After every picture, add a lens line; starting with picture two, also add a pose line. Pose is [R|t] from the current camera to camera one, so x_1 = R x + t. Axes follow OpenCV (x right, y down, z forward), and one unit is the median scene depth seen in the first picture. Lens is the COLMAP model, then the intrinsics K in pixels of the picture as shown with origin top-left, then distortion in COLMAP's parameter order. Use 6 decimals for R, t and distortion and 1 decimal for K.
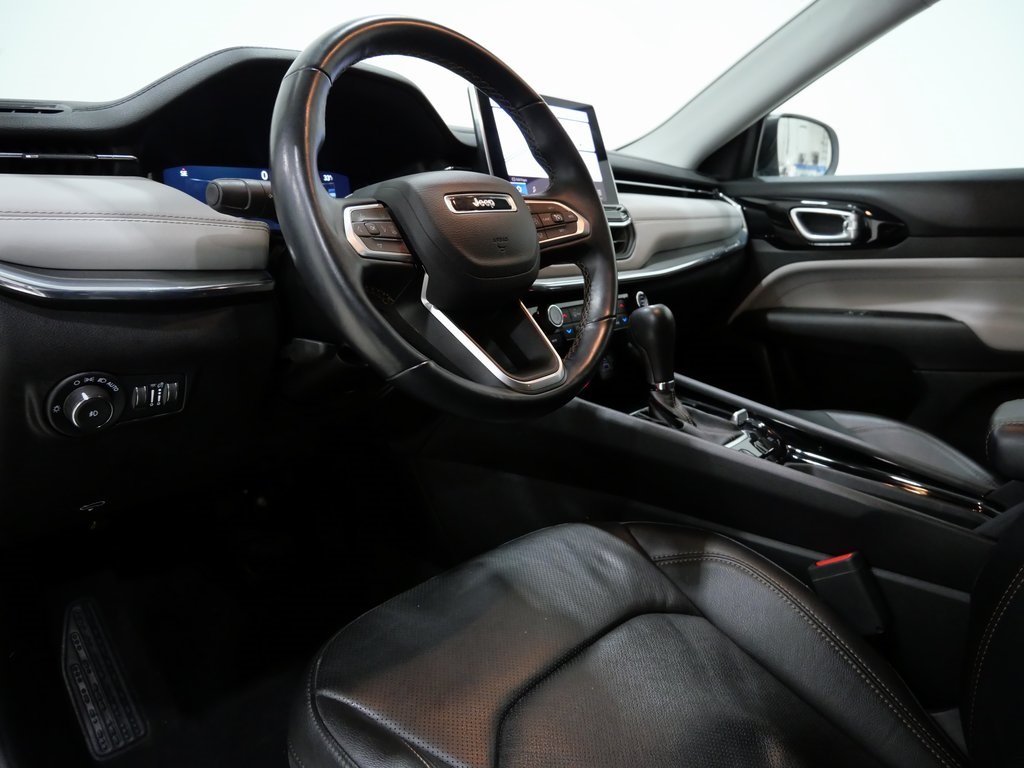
lens RADIAL K [[750.7, 0, 512.0], [0, 750.7, 384.0], [0, 0, 1]] dist [-0.052643, 0.005957]
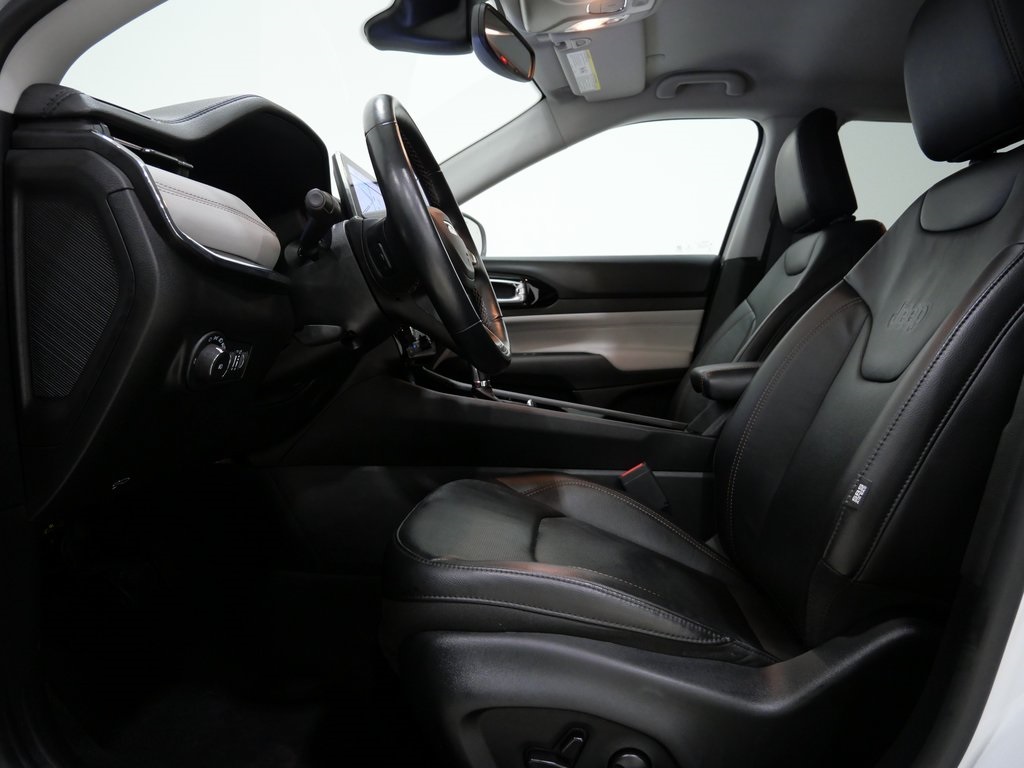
lens RADIAL K [[750.7, 0, 512.0], [0, 750.7, 384.0], [0, 0, 1]] dist [-0.052643, 0.005957]
pose [[0.811815, -0.033318, 0.582963, -0.400629], [0.119003, 0.986858, -0.109318, 0.114412], [-0.571660, 0.158120, 0.805111, -0.098873]]
